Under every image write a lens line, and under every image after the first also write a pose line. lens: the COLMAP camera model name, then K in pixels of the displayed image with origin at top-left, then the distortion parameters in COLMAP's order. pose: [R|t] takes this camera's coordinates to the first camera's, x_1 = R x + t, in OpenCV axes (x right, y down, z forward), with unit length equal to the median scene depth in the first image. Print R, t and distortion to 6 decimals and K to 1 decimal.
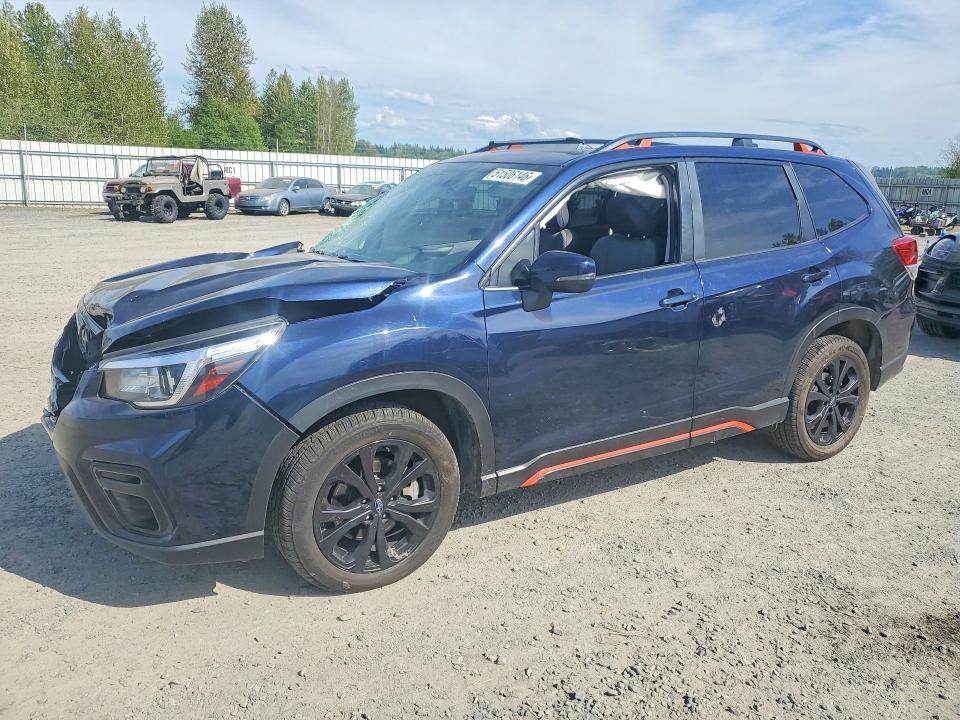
lens RADIAL K [[756.8, 0, 480.5], [0, 756.8, 351.4], [0, 0, 1]] dist [0.000393, 0.013860]
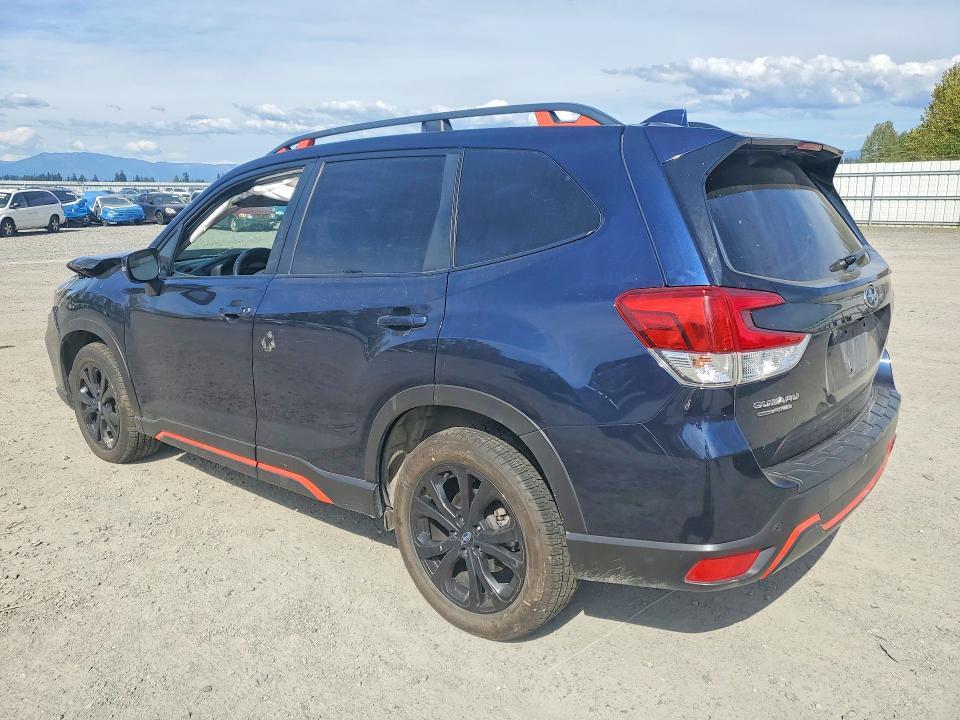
lens RADIAL K [[756.8, 0, 478.7], [0, 756.8, 365.9], [0, 0, 1]] dist [0.000393, 0.013860]
pose [[0.298508, 0.185205, -0.936265, 1.128947], [-0.195836, 0.972003, 0.129837, -0.166717], [0.934099, 0.144597, 0.326421, 0.889955]]
